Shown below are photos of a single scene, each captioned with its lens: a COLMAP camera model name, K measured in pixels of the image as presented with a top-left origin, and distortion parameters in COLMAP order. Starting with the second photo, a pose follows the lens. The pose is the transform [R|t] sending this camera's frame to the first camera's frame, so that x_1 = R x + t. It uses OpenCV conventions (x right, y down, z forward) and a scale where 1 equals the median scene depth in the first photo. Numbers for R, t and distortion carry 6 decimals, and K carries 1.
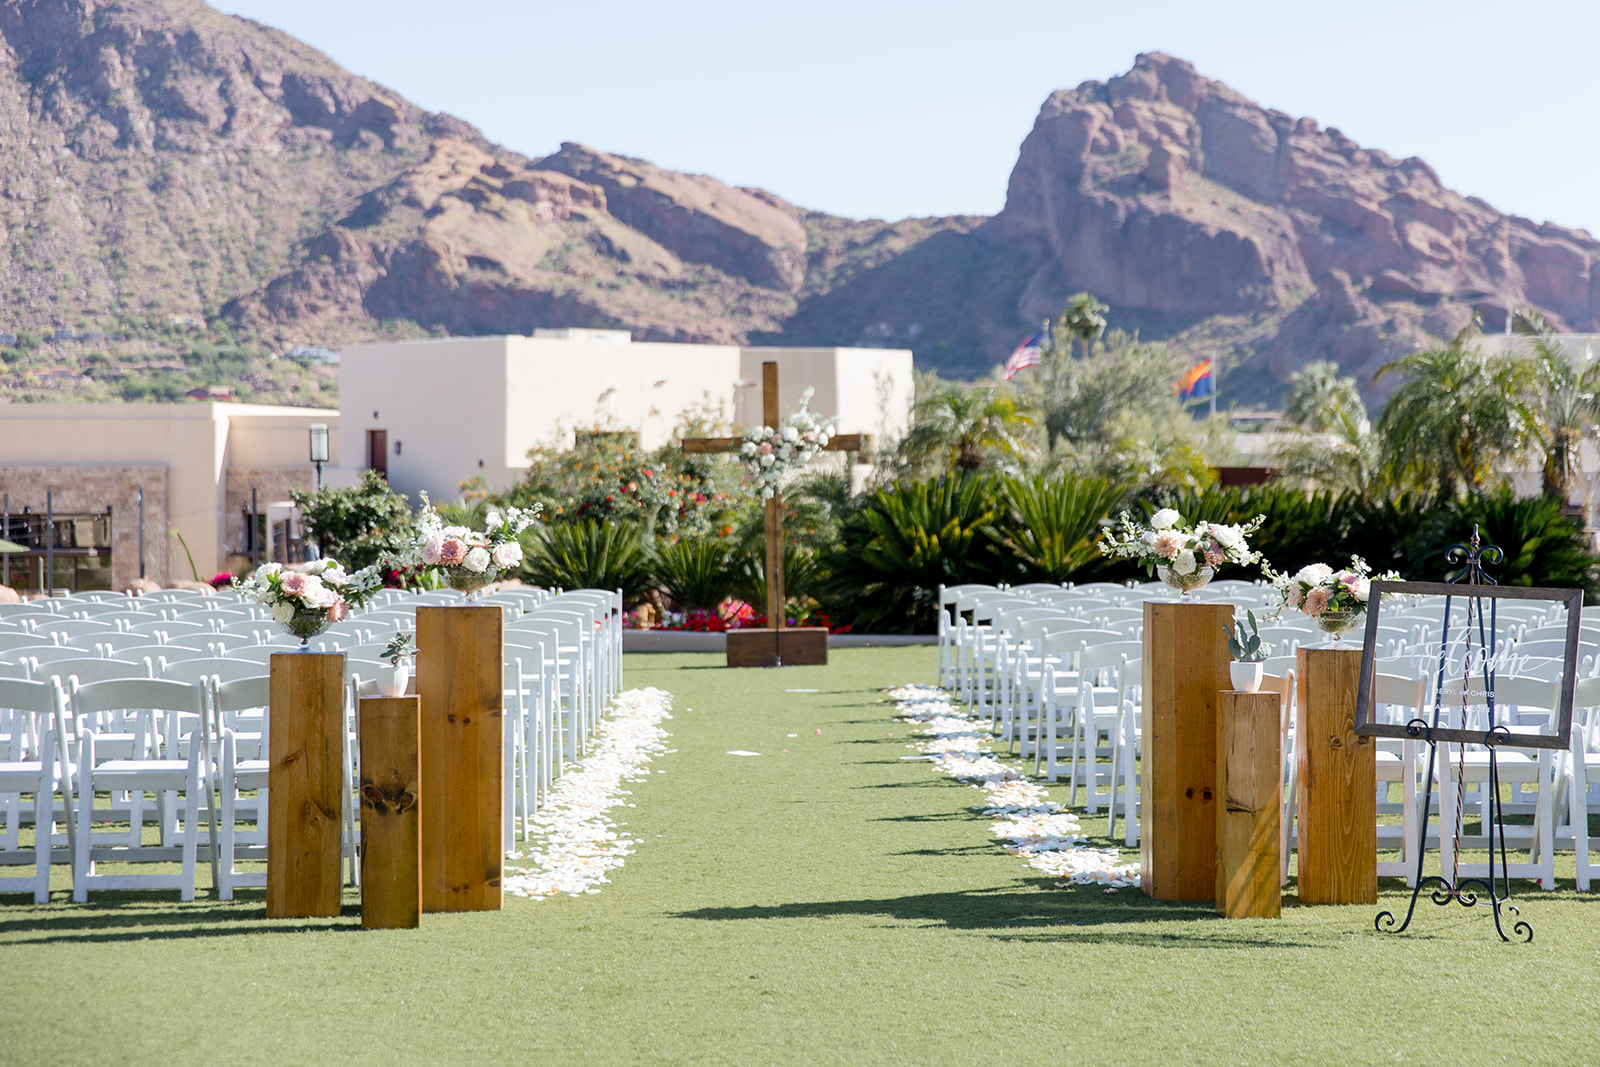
lens RADIAL K [[2835.6, 0, 800.0], [0, 2835.6, 533.5], [0, 0, 1]] dist [0.240649, -0.001336]
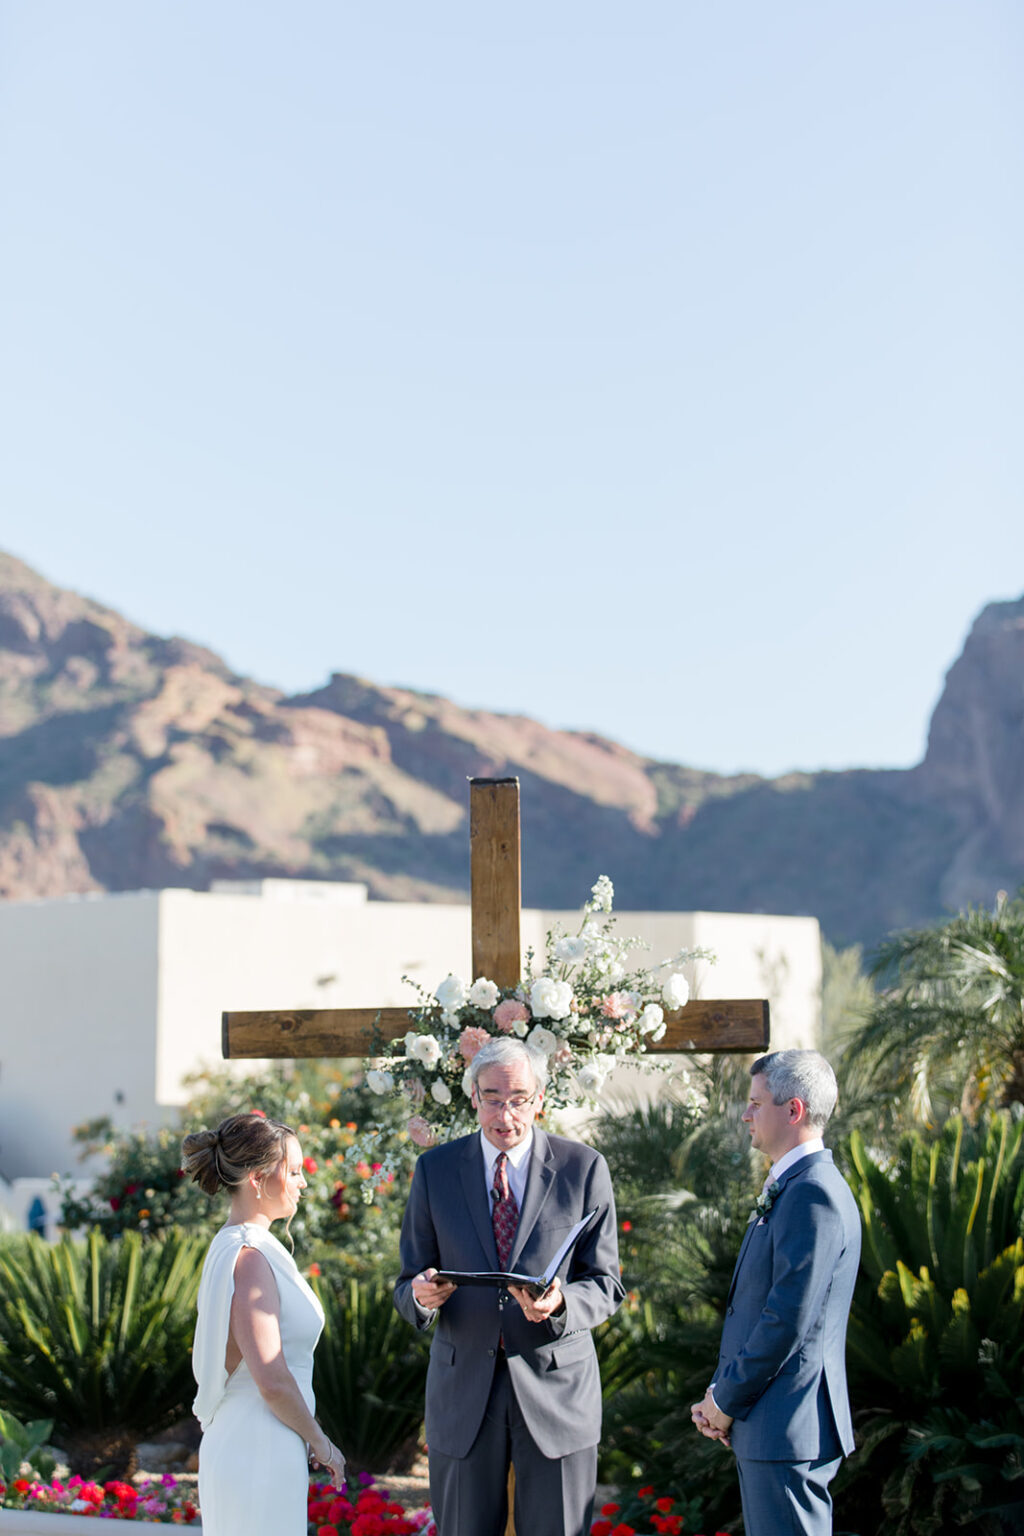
lens RADIAL K [[3247.5, 0, 512.0], [0, 3247.5, 768.0], [0, 0, 1]] dist [0.042840, -0.020067]
pose [[0.999043, 0.000973, -0.043723, 0.001977], [-0.006499, 0.991956, -0.126417, -0.003595], [0.043248, 0.126580, 0.991013, 0.154584]]
